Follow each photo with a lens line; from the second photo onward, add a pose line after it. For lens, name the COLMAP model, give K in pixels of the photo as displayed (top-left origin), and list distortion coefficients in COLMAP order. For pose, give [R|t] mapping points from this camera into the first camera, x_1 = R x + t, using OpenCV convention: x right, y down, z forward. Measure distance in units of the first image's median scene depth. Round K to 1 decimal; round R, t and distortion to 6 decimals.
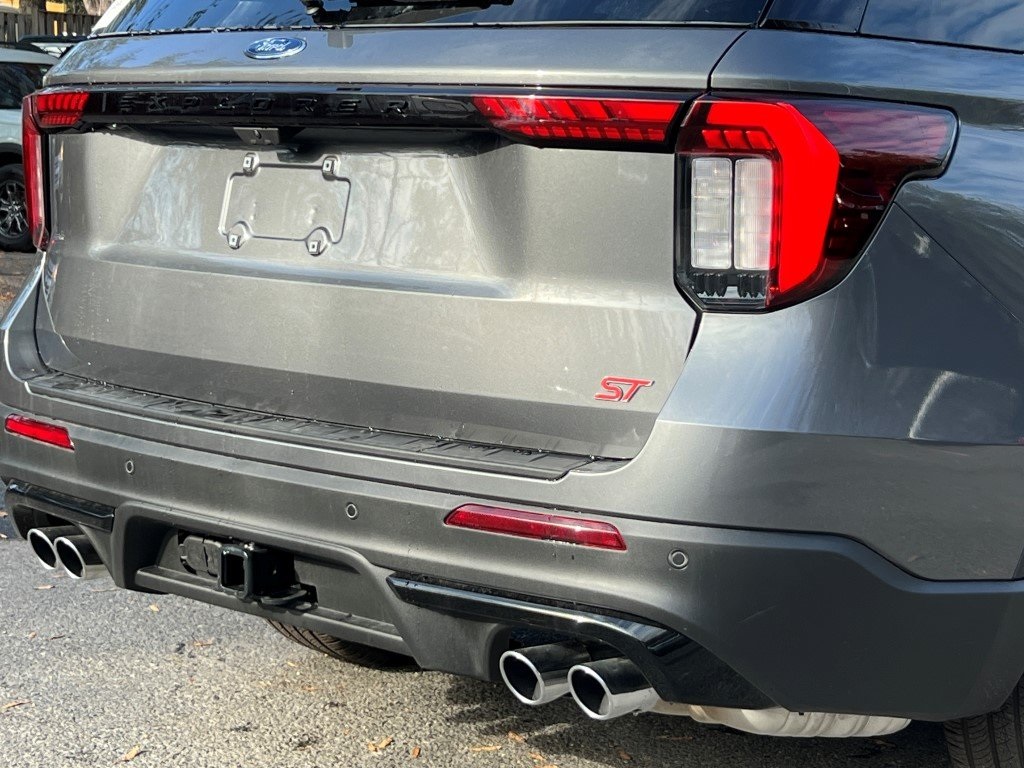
lens RADIAL K [[1560.9, 0, 512.0], [0, 1560.9, 384.0], [0, 0, 1]] dist [0.033510, 0.033237]
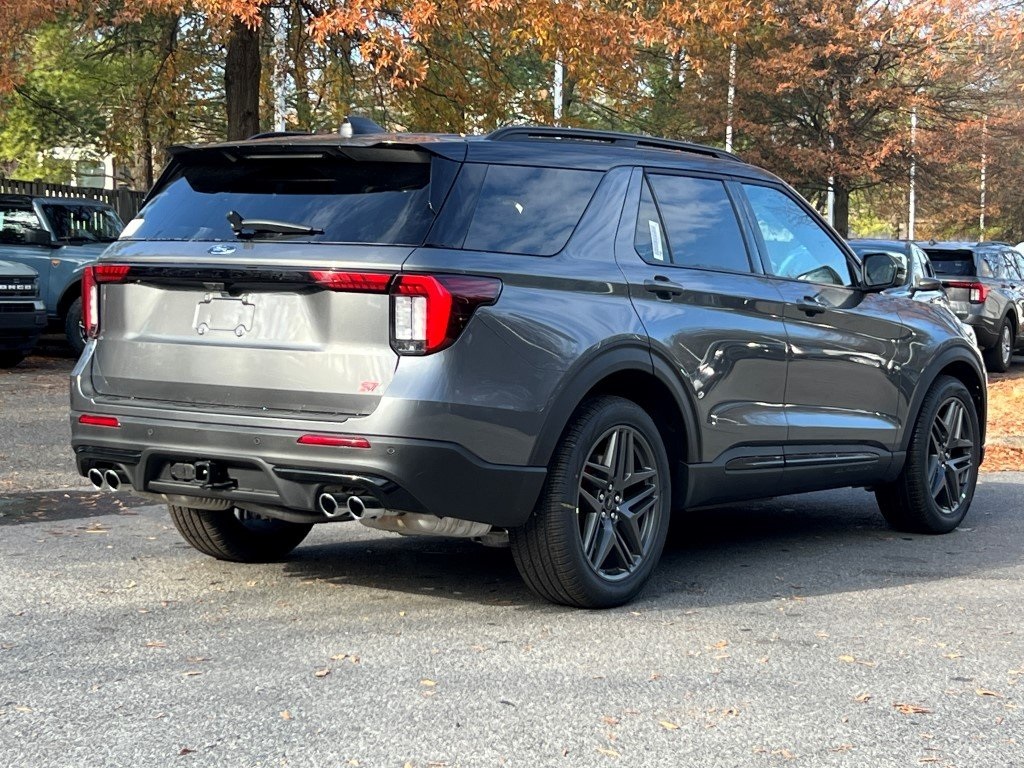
lens RADIAL K [[1560.9, 0, 512.0], [0, 1560.9, 384.0], [0, 0, 1]] dist [0.033510, 0.033237]
pose [[0.988667, 0.001490, 0.150118, -0.078040], [0.012812, 0.995466, -0.094256, 0.232519], [-0.149577, 0.095111, 0.984165, -1.476560]]
